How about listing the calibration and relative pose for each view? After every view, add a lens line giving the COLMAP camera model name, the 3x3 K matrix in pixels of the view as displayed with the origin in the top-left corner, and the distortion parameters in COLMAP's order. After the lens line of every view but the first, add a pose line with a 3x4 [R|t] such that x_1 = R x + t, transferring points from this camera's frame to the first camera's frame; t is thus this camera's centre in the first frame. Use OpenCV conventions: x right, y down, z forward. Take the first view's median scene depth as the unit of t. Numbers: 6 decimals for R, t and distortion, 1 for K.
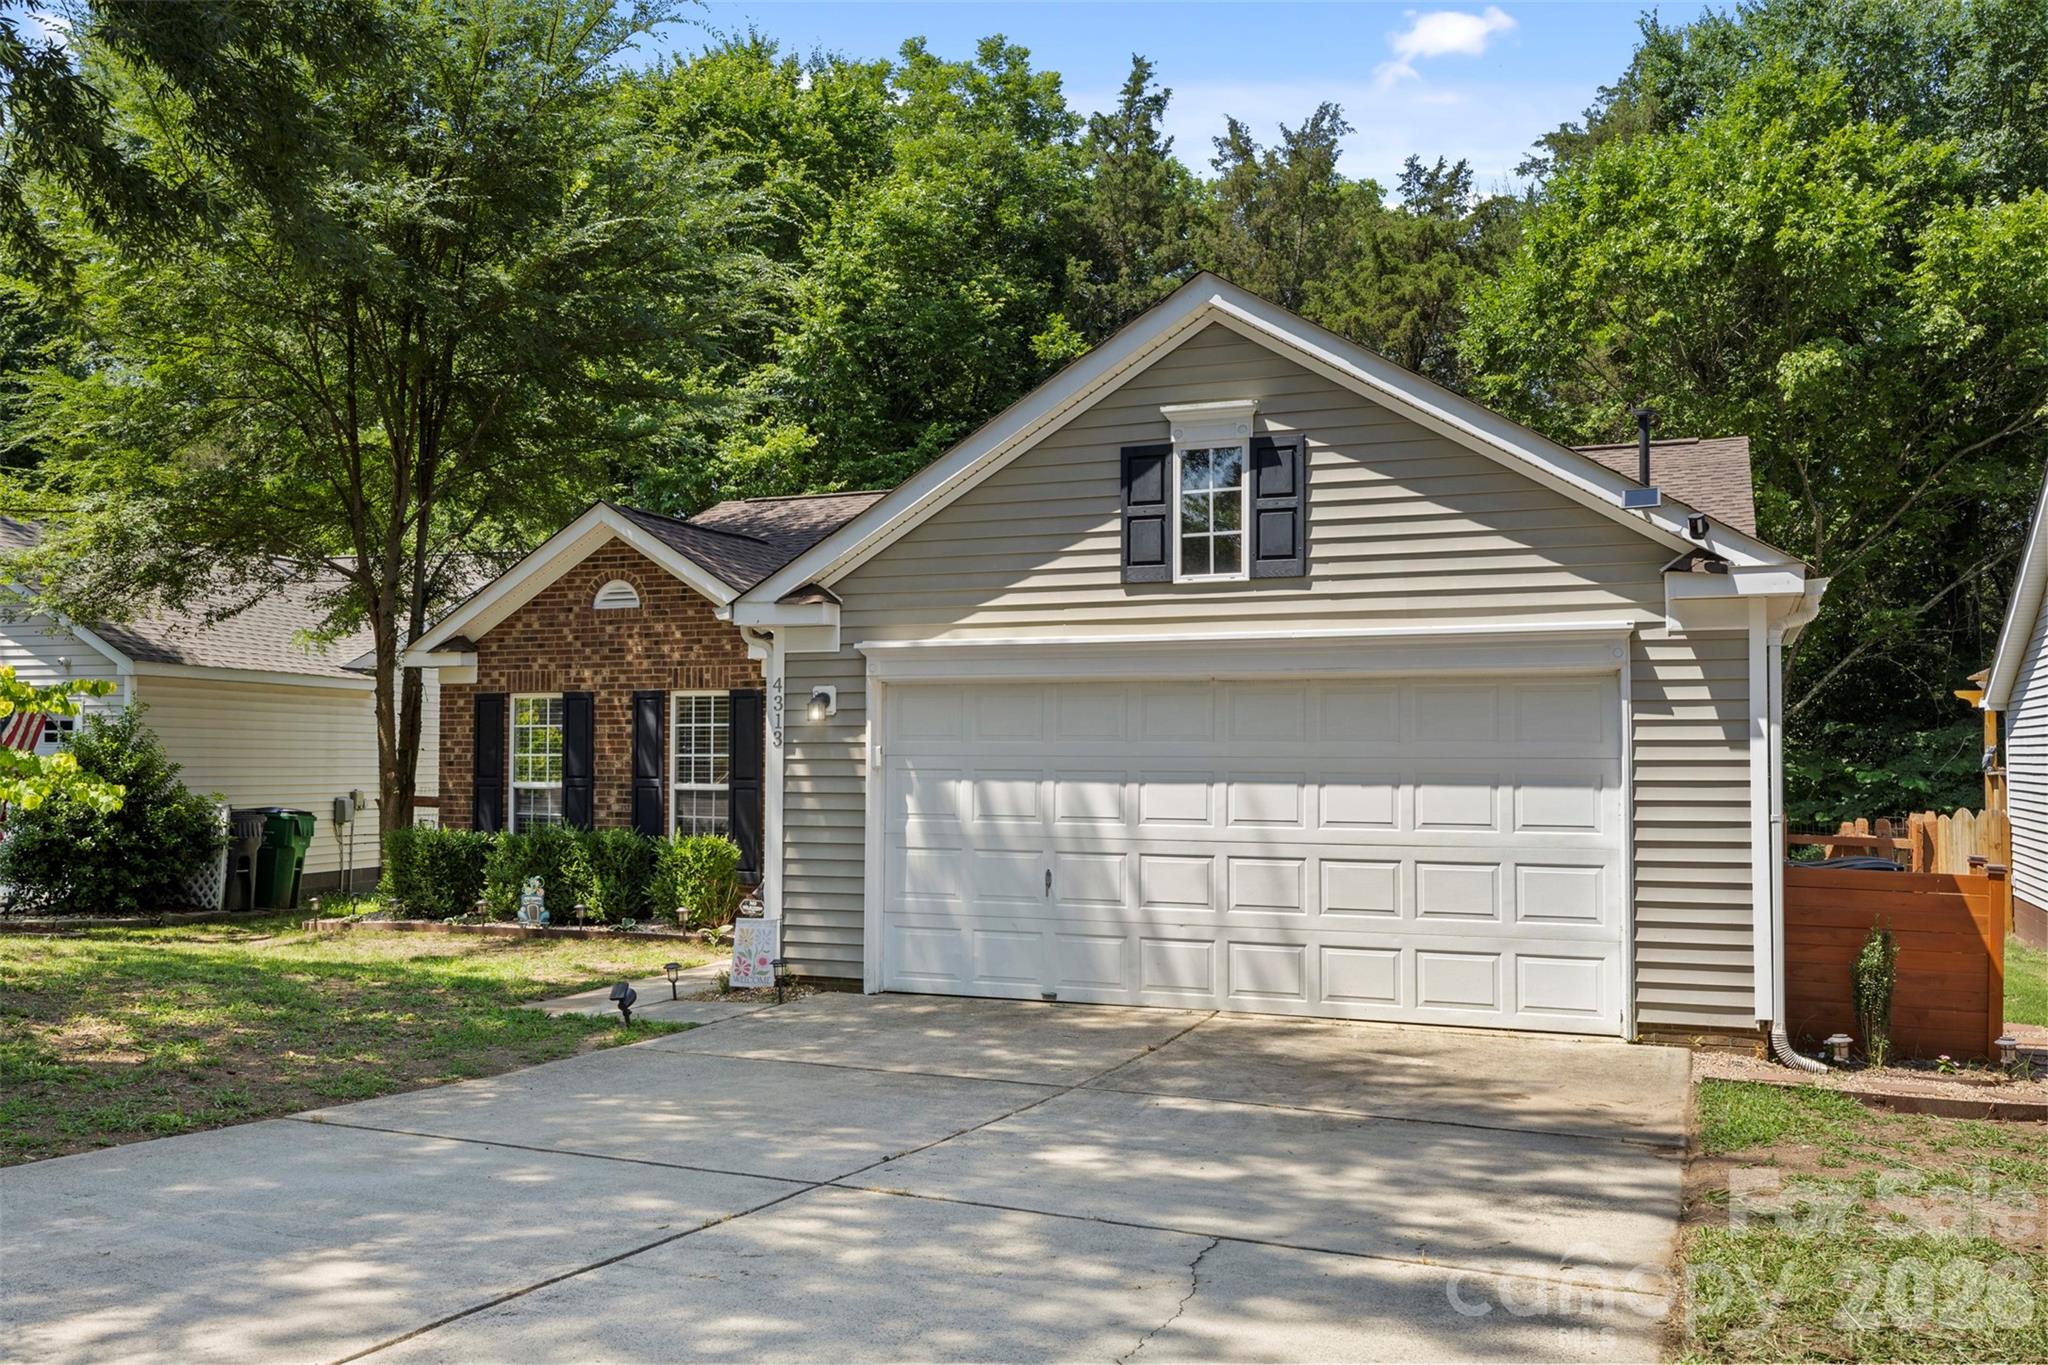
lens RADIAL K [[1729.2, 0, 1027.5], [0, 1729.2, 693.4], [0, 0, 1]] dist [-0.001238, 0.005650]
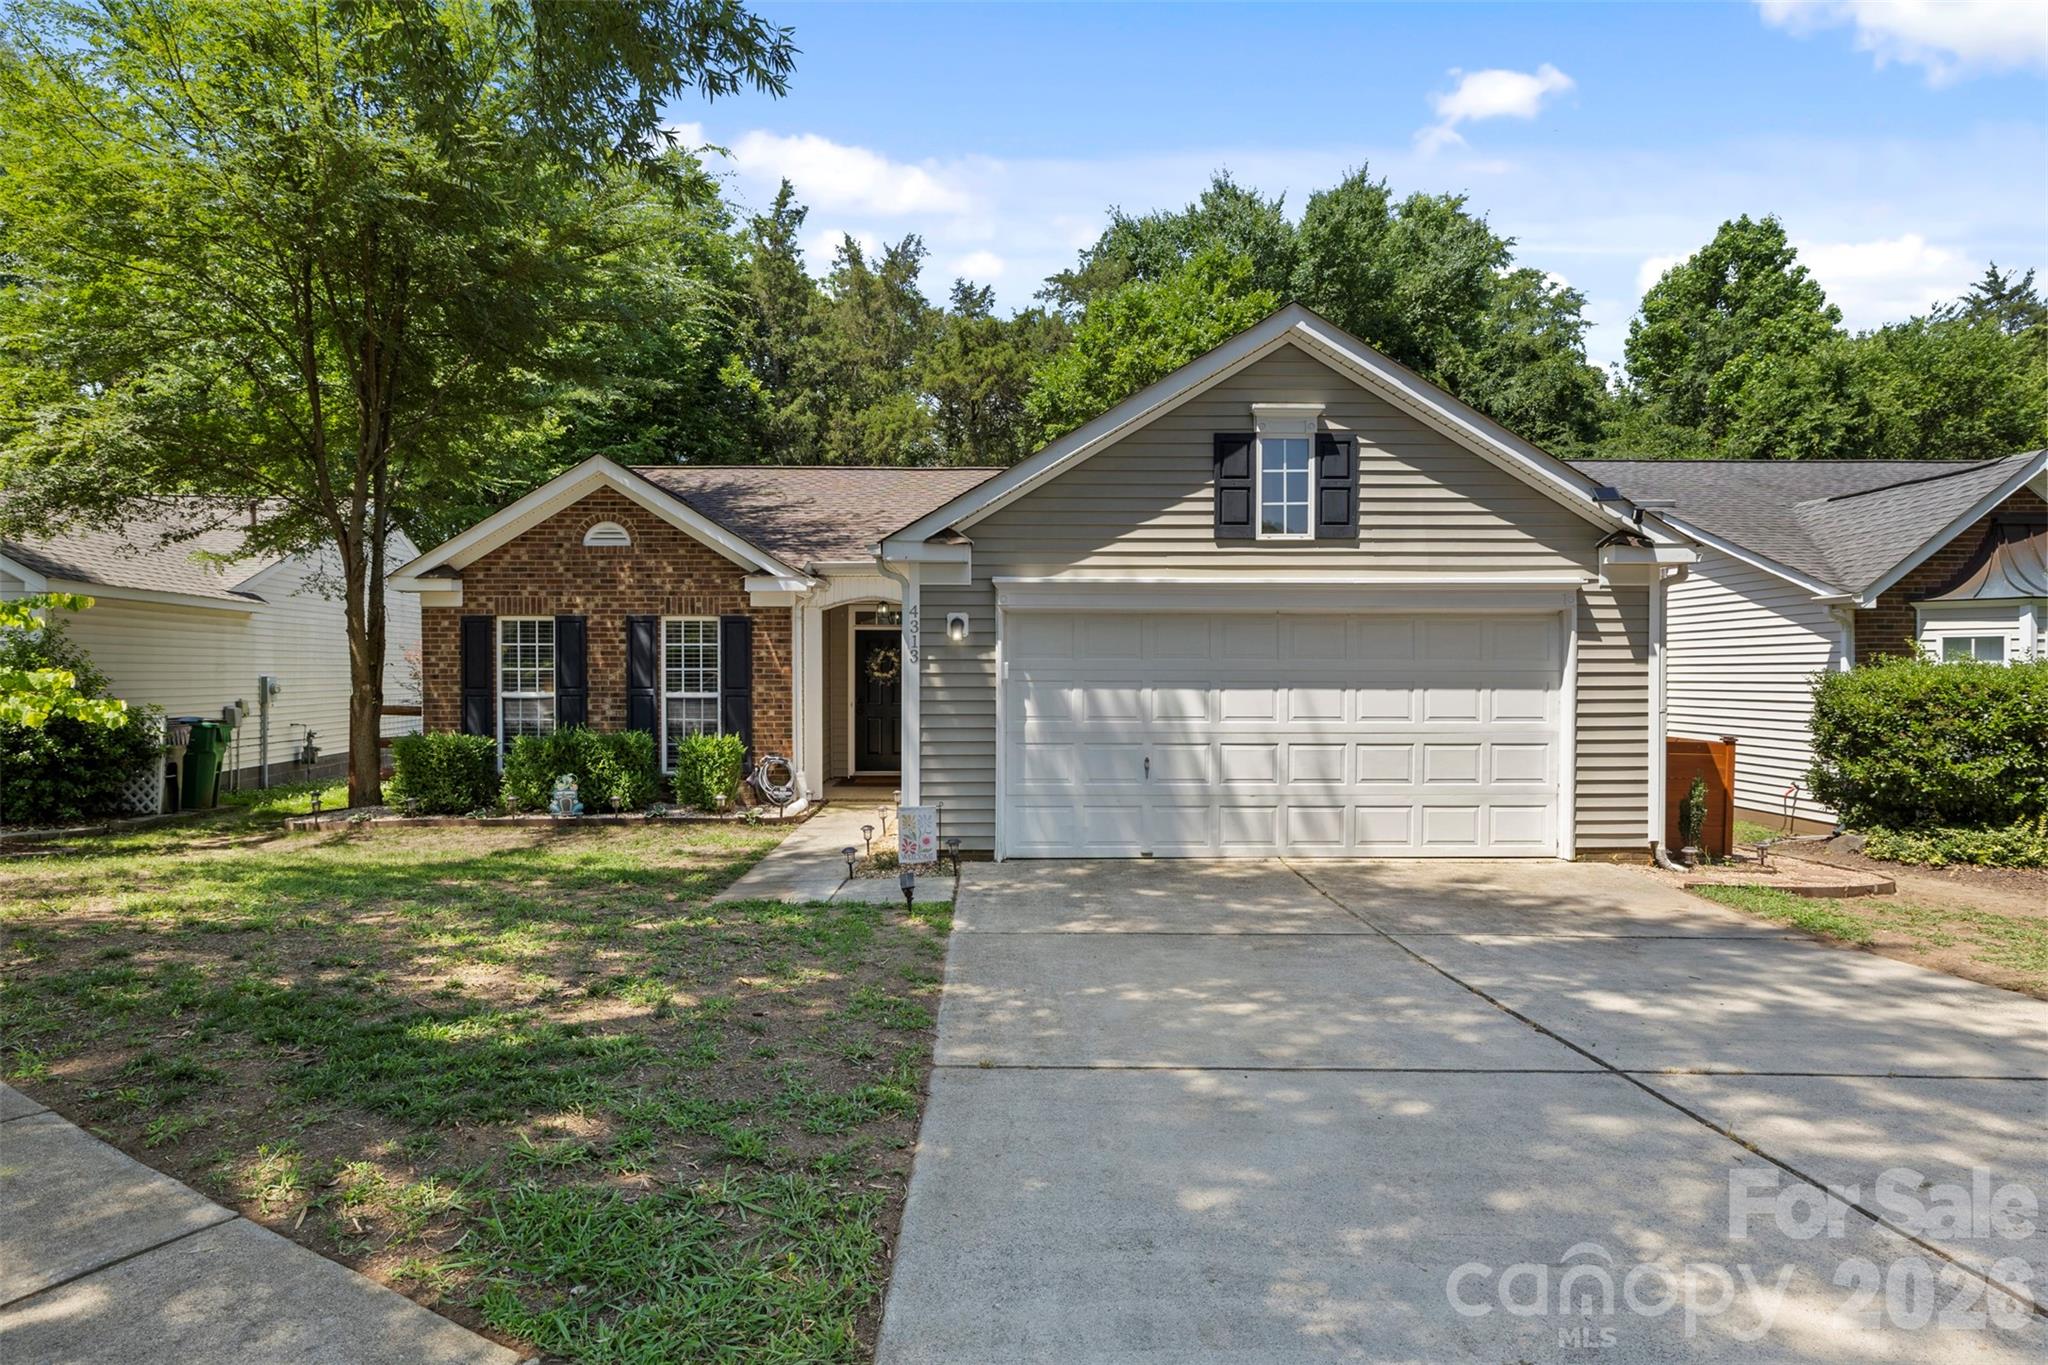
lens RADIAL K [[1084.2, 0, 1027.6], [0, 1084.2, 680.2], [0, 0, 1]] dist [-0.002694, -0.000659]
pose [[0.918827, -0.005523, 0.394621, -0.272161], [-0.013108, 0.998923, 0.044502, 0.006304], [-0.394442, -0.046063, 0.917766, 0.202377]]
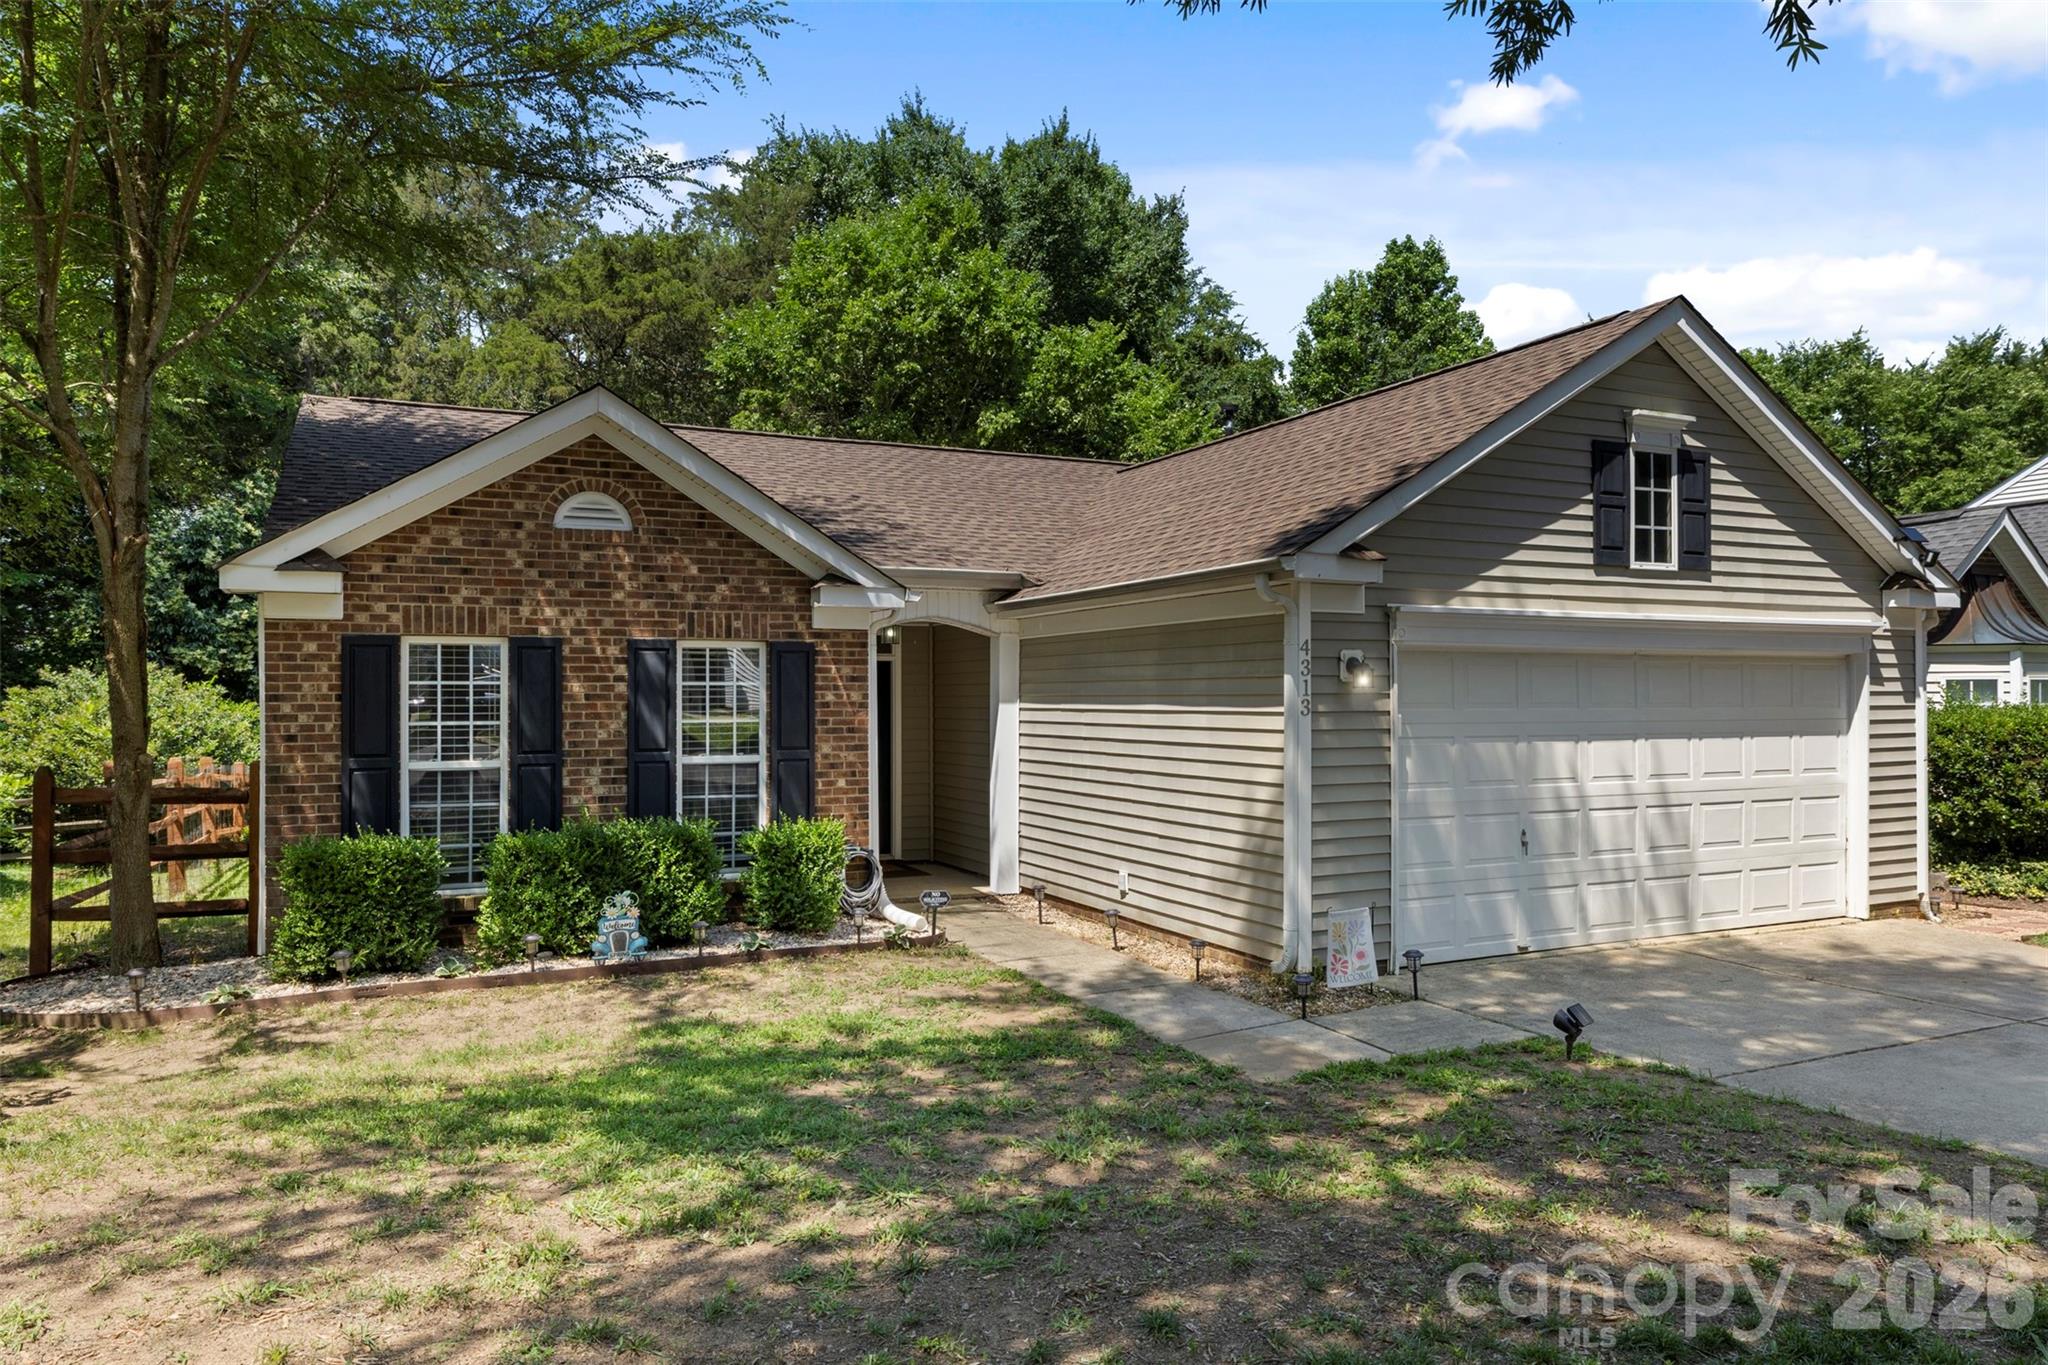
lens RADIAL K [[1324.6, 0, 1024.0], [0, 1324.6, 682.5], [0, 0, 1]] dist [0.017708, -0.039690]
pose [[0.675346, 0.004249, 0.737489, -0.551674], [-0.023668, 0.999593, 0.015915, 0.004495], [-0.737121, -0.028203, 0.675172, 0.473493]]
